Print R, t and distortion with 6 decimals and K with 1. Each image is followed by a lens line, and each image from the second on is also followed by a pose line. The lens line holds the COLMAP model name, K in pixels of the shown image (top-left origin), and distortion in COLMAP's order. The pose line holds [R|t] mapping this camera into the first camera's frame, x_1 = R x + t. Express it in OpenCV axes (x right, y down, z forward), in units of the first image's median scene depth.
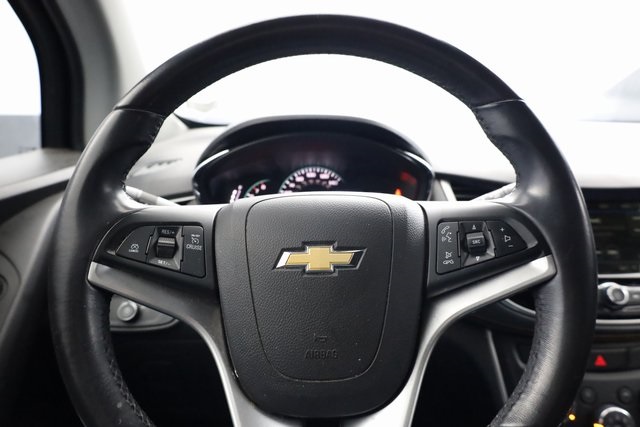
lens RADIAL K [[450.8, 0, 323.2], [0, 450.8, 210.9], [0, 0, 1]] dist [-0.002130, -0.006747]
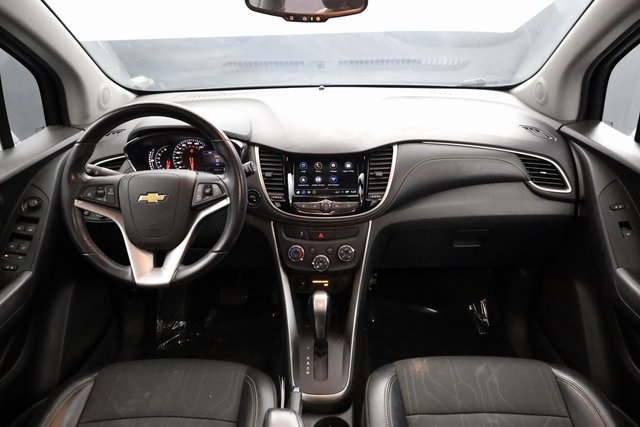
lens RADIAL K [[450.8, 0, 324.9], [0, 450.8, 211.7], [0, 0, 1]] dist [-0.002130, -0.006747]
pose [[0.999893, -0.004081, -0.014026, 1.048613], [0.007245, 0.972298, 0.233632, -0.439182], [0.012684, -0.233708, 0.972224, -1.678696]]
